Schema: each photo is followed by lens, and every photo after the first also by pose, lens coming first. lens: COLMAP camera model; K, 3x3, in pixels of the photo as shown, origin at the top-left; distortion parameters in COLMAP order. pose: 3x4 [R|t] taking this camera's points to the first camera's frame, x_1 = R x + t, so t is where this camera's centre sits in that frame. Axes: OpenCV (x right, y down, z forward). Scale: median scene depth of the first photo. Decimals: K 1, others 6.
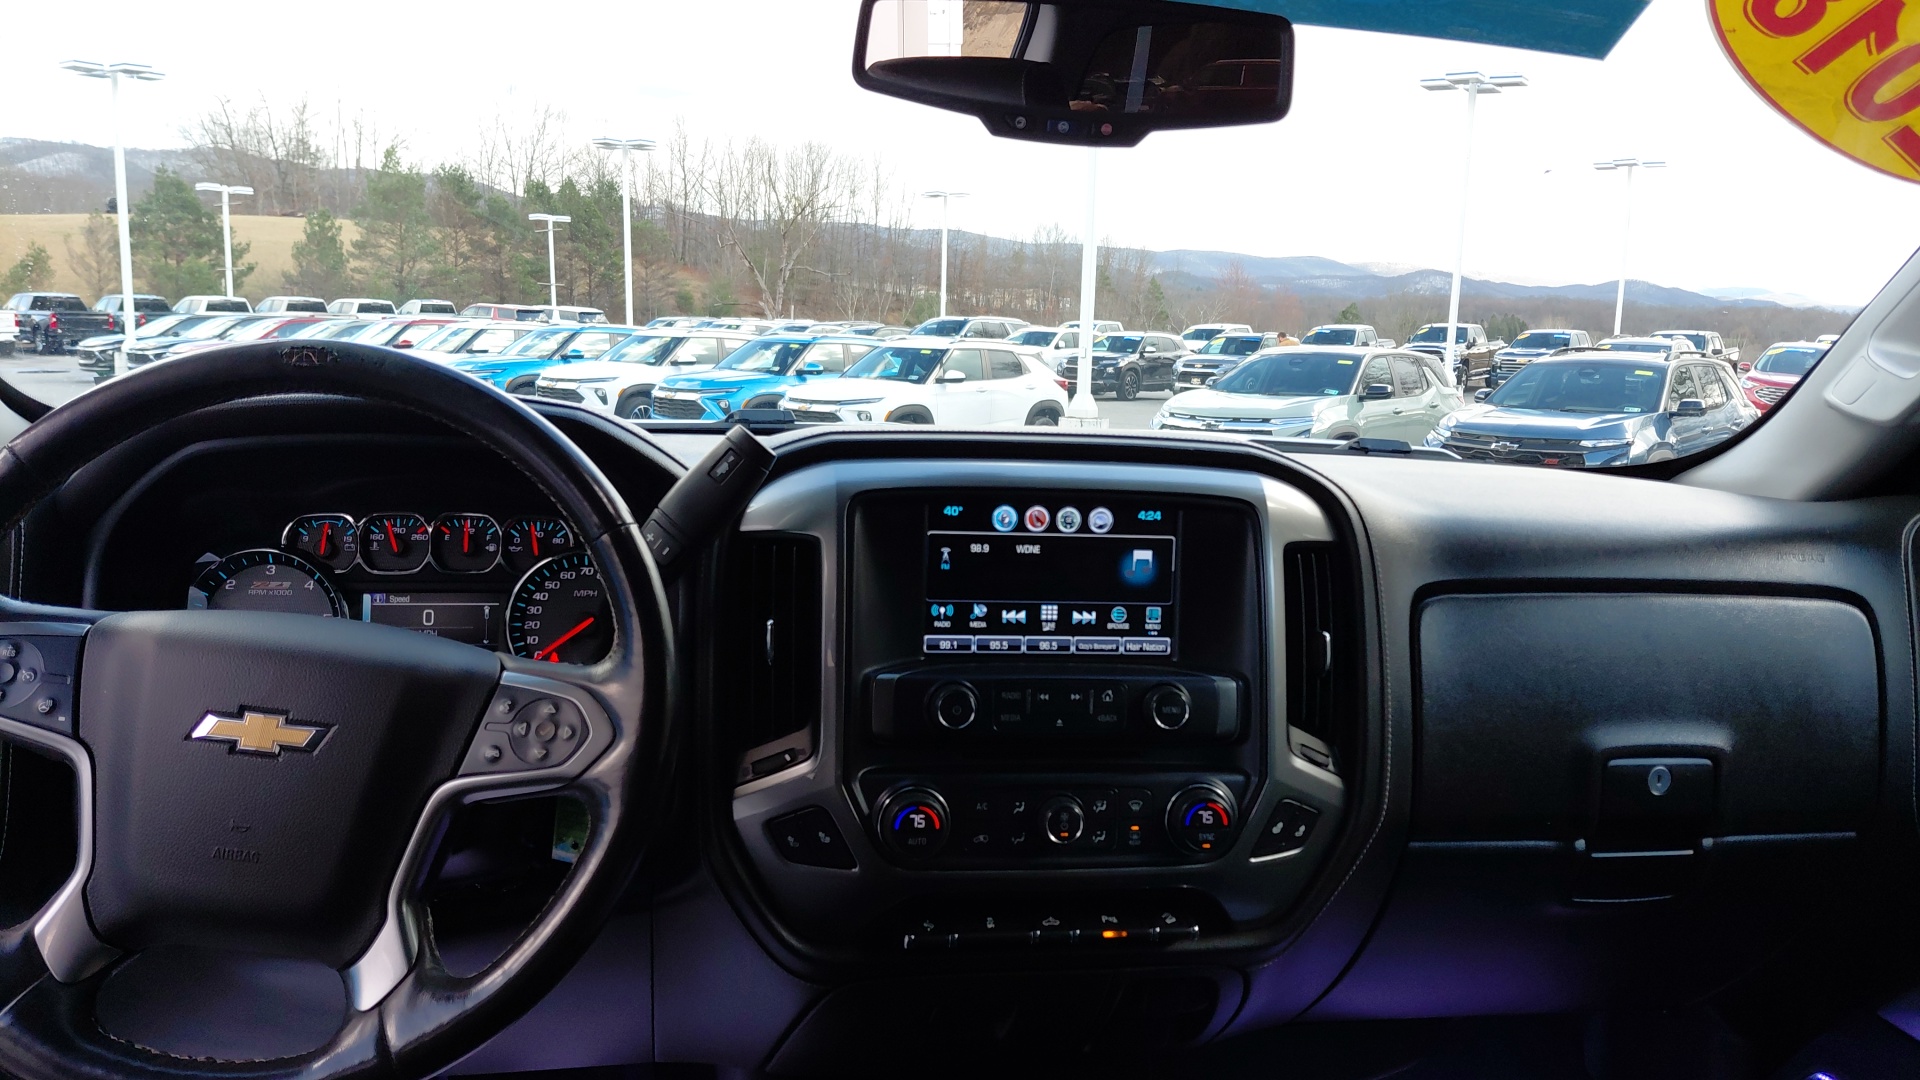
lens RADIAL K [[1411.0, 0, 961.3], [0, 1411.0, 511.6], [0, 0, 1]] dist [0.132746, -0.228611]
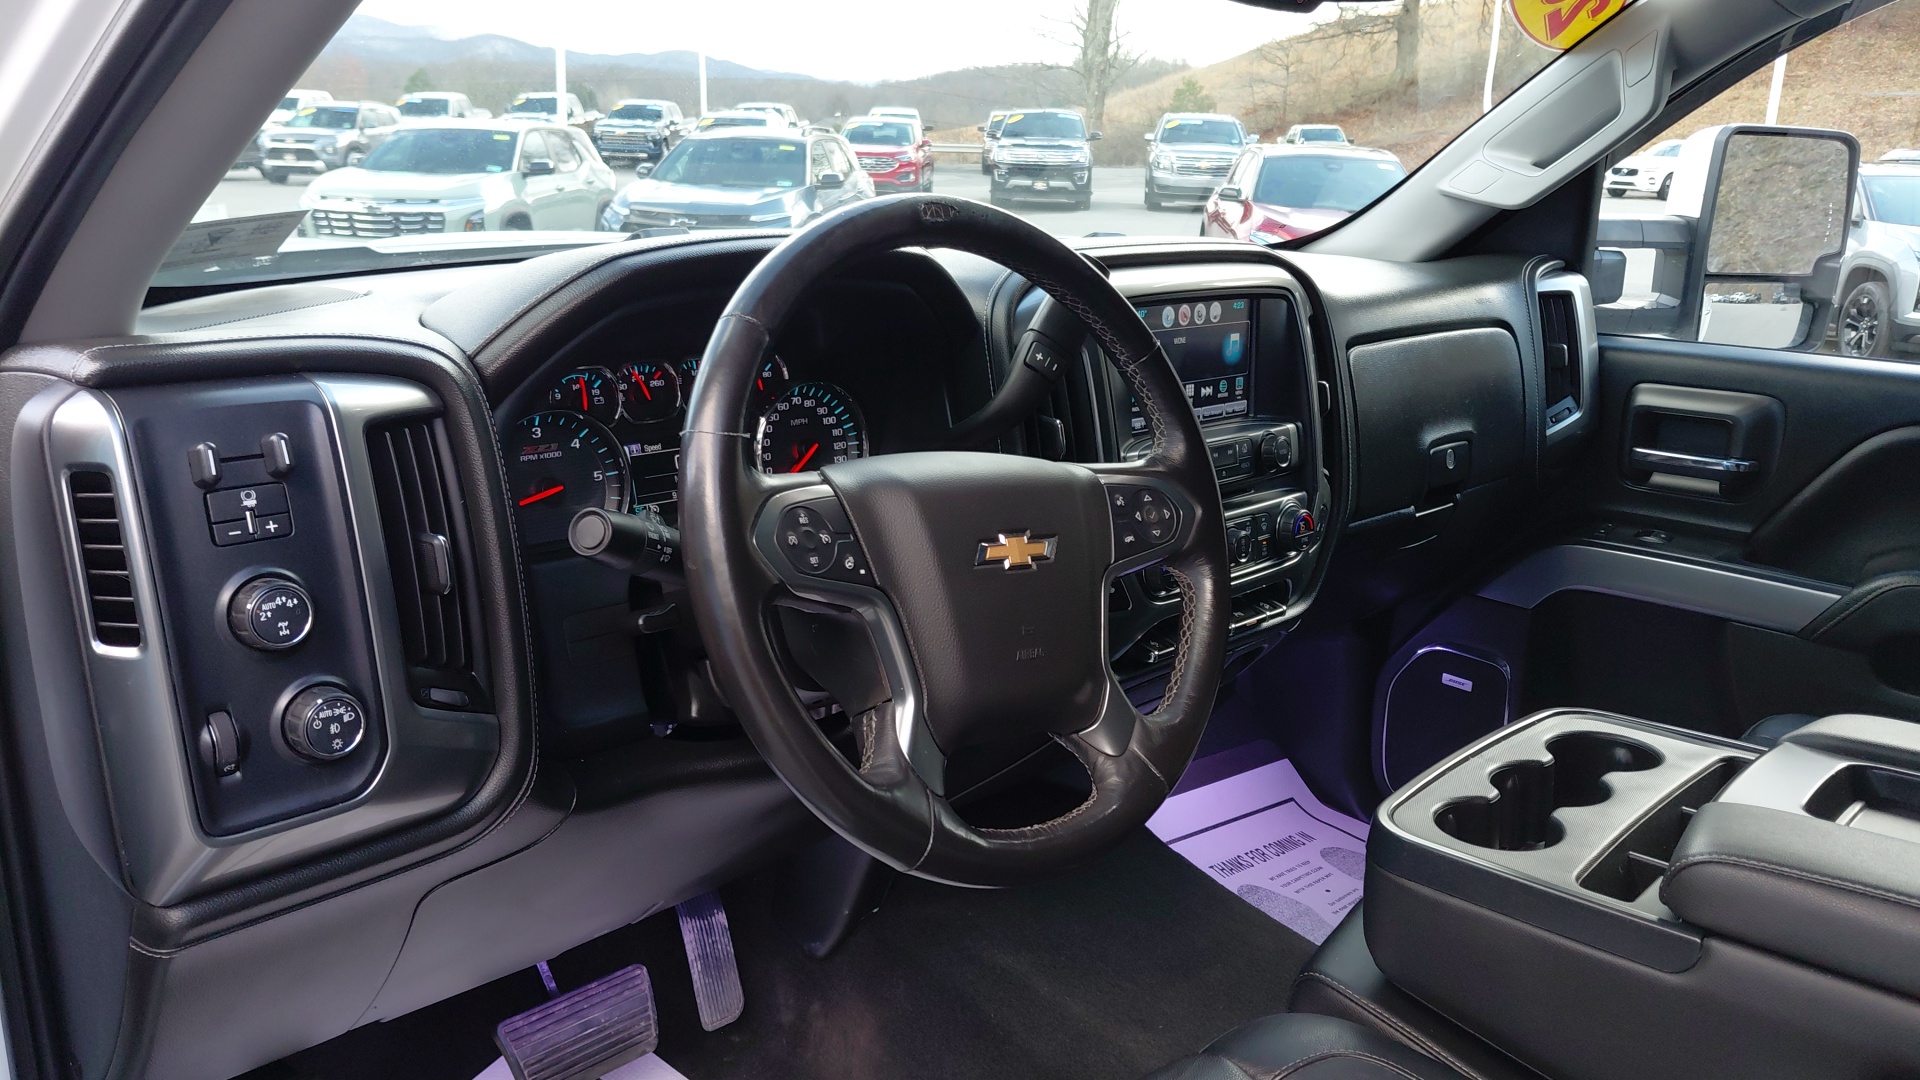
lens RADIAL K [[1430.8, 0, 992.3], [0, 1430.8, 515.6], [0, 0, 1]] dist [-0.005057, -0.034411]
pose [[0.807480, -0.155873, 0.568929, -0.812825], [0.064861, 0.982070, 0.177007, -0.054397], [-0.586319, -0.106028, 0.803112, 0.076374]]
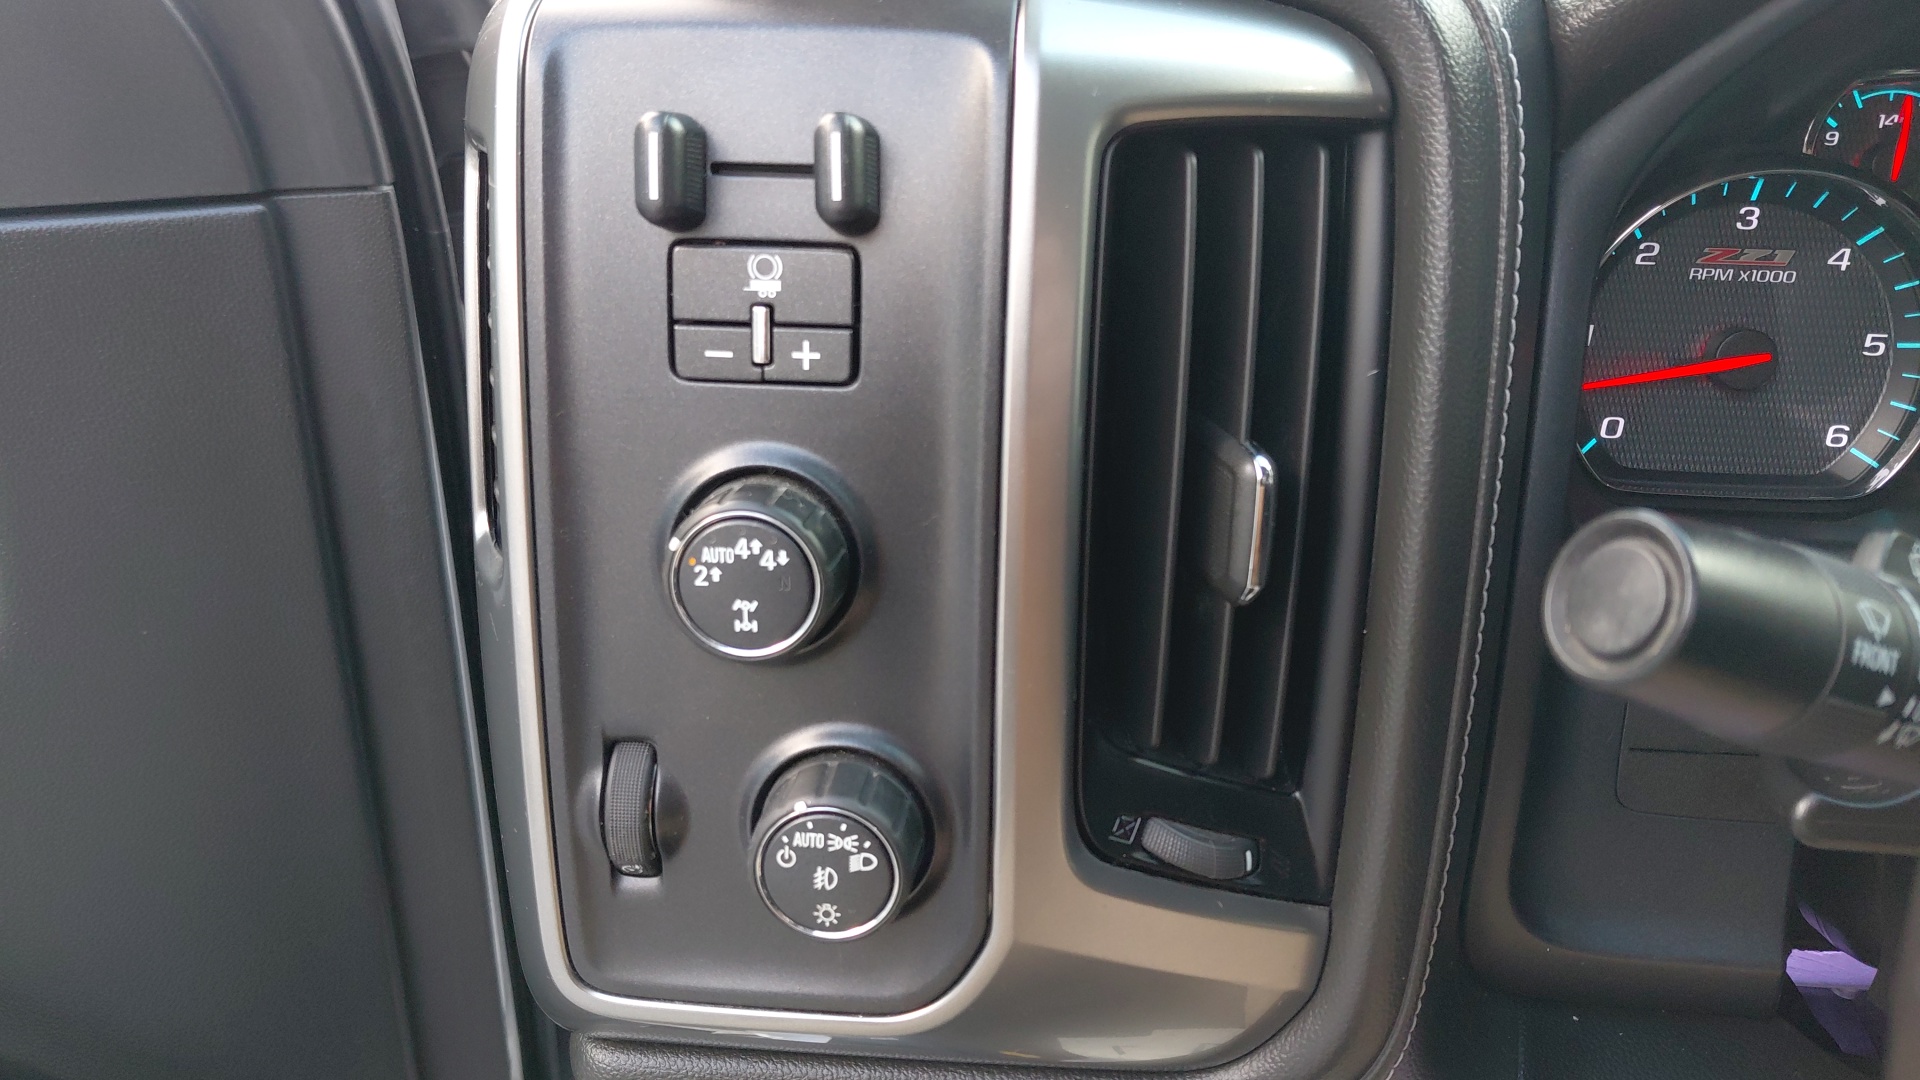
lens RADIAL K [[1480.0, 0, 960.0], [0, 1480.0, 540.0], [0, 0, 1]] dist [-0.011226, -0.012588]
pose [[0.959839, 0.079976, -0.268910, -0.598739], [0.009942, 0.948208, 0.317494, -0.007102], [0.280374, -0.307417, 0.909332, 0.562512]]
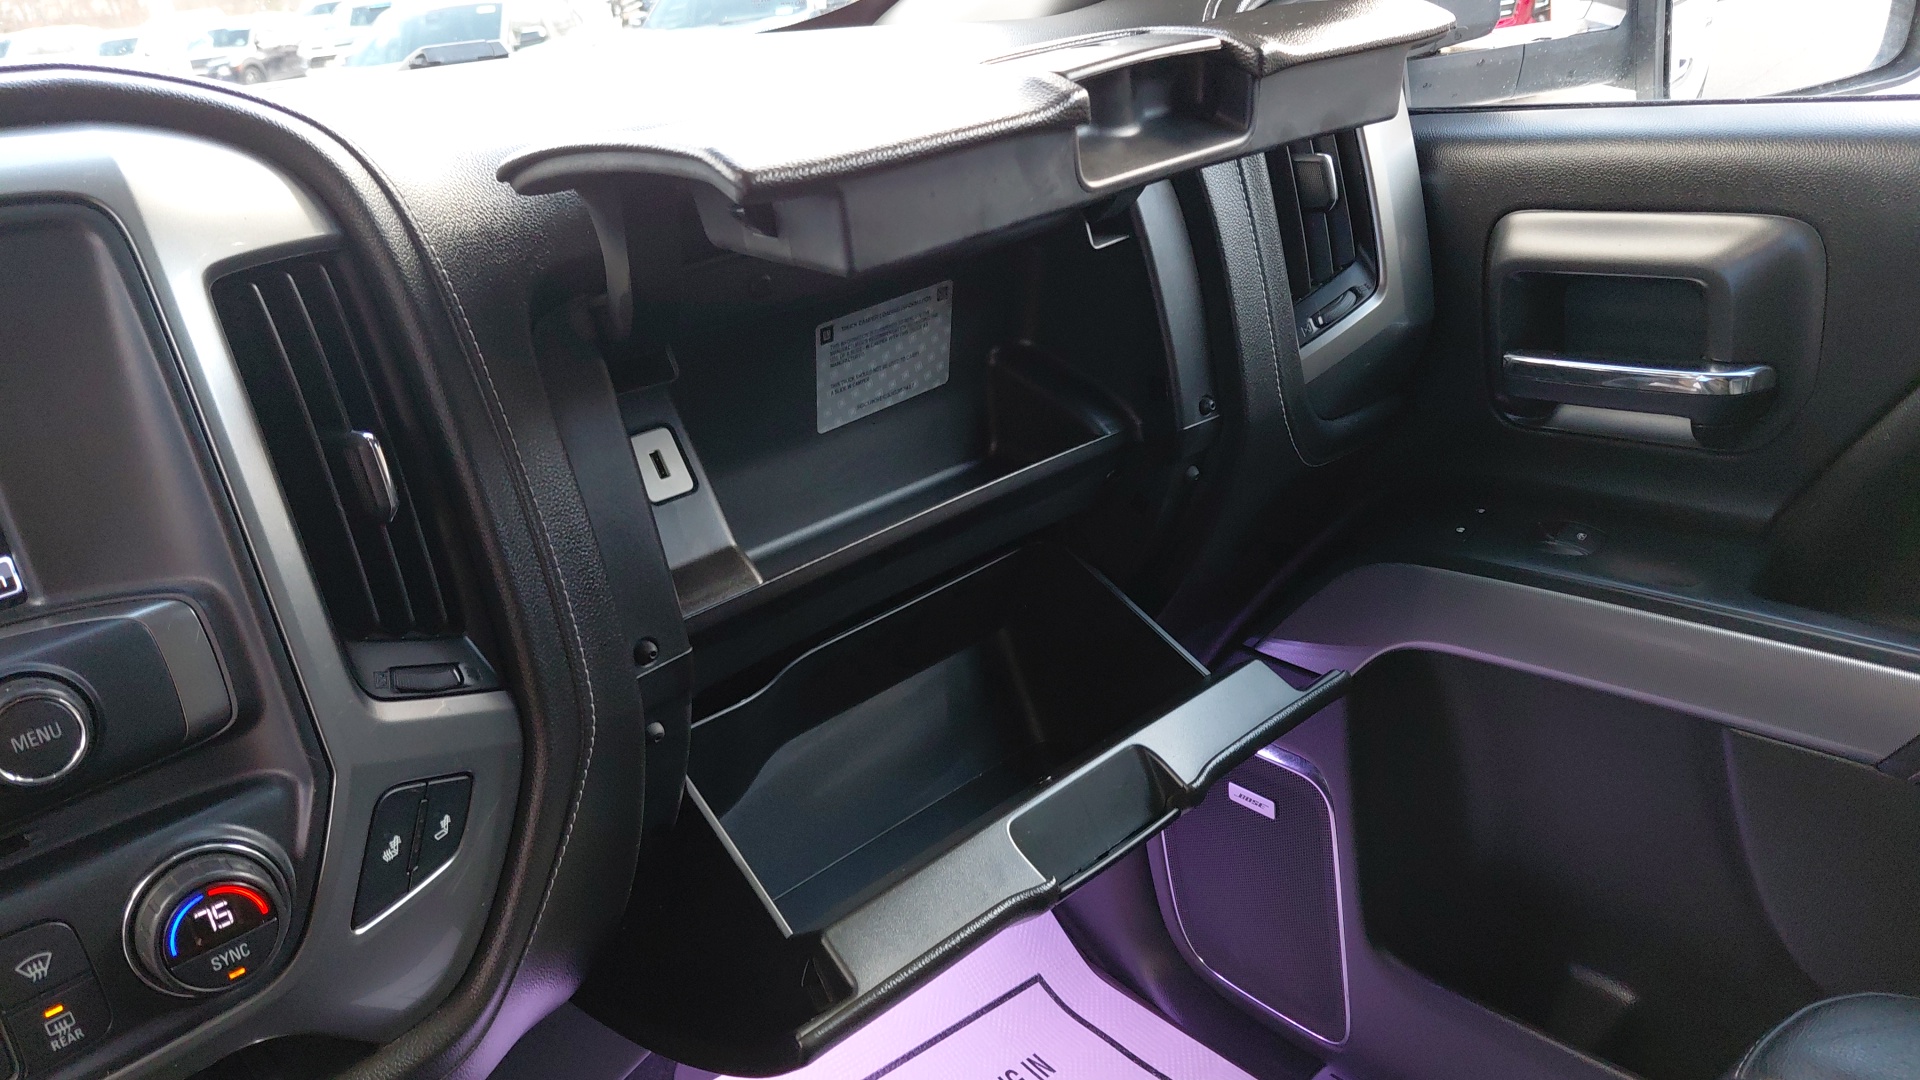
lens RADIAL K [[1430.8, 0, 992.3], [0, 1430.8, 515.6], [0, 0, 1]] dist [-0.005057, -0.034411]
pose [[0.825736, -0.324042, 0.461688, 0.201764], [0.206662, 0.935401, 0.286907, 0.016583], [-0.524834, -0.141496, 0.839362, 0.493687]]
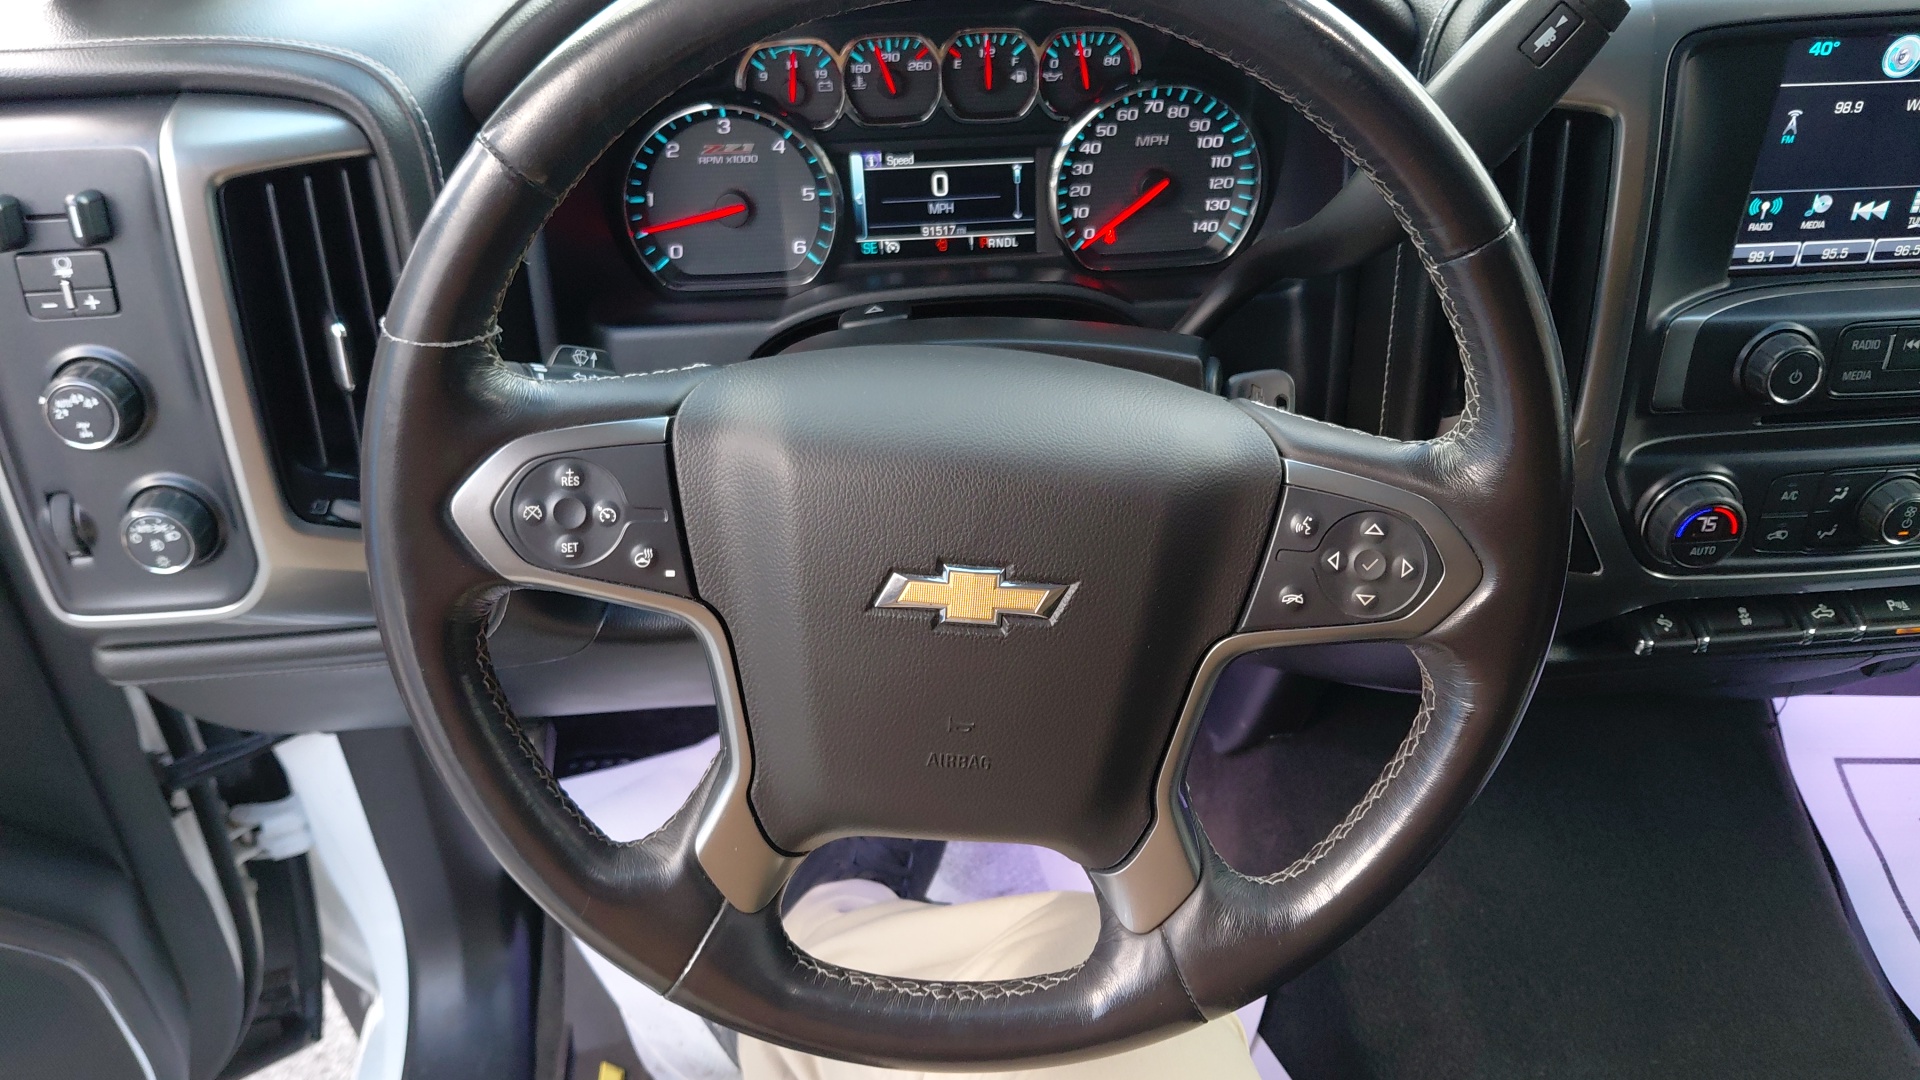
lens RADIAL K [[1441.8, 0, 957.6], [0, 1441.8, 557.5], [0, 0, 1]] dist [0.019366, -0.062049]
pose [[0.994211, 0.016339, -0.106194, -0.302167], [0.041458, 0.853492, 0.519453, -0.147064], [0.099124, -0.520849, 0.847874, 0.318495]]
